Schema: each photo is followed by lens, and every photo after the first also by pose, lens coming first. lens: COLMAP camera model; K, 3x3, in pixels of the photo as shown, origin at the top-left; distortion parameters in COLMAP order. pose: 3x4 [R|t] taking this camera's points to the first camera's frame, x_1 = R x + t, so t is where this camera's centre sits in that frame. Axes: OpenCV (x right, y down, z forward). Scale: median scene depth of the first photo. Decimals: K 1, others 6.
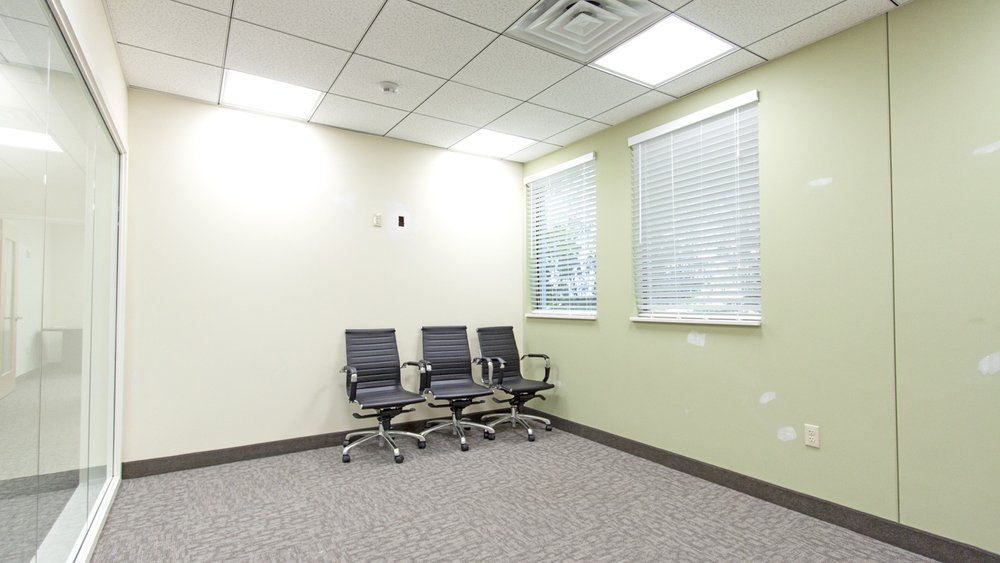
lens RADIAL K [[476.8, 0, 493.3], [0, 476.8, 292.1], [0, 0, 1]] dist [0.003185, -0.004804]
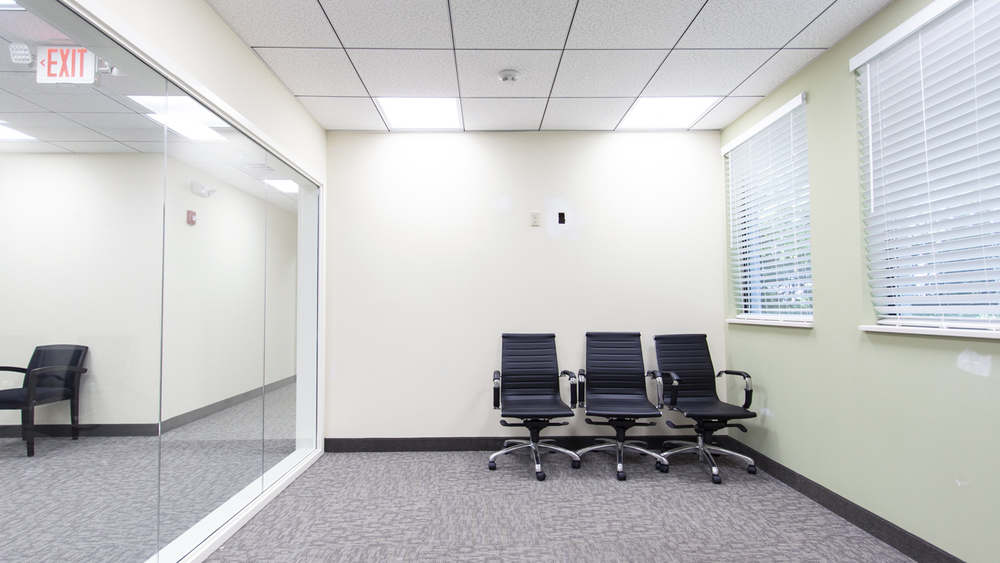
lens RADIAL K [[476.8, 0, 493.3], [0, 476.8, 292.1], [0, 0, 1]] dist [0.003185, -0.004804]
pose [[0.846956, -0.022424, -0.531191, 0.199494], [0.018442, 0.999748, -0.012799, 0.005420], [0.531344, 0.001044, 0.847156, 0.156054]]
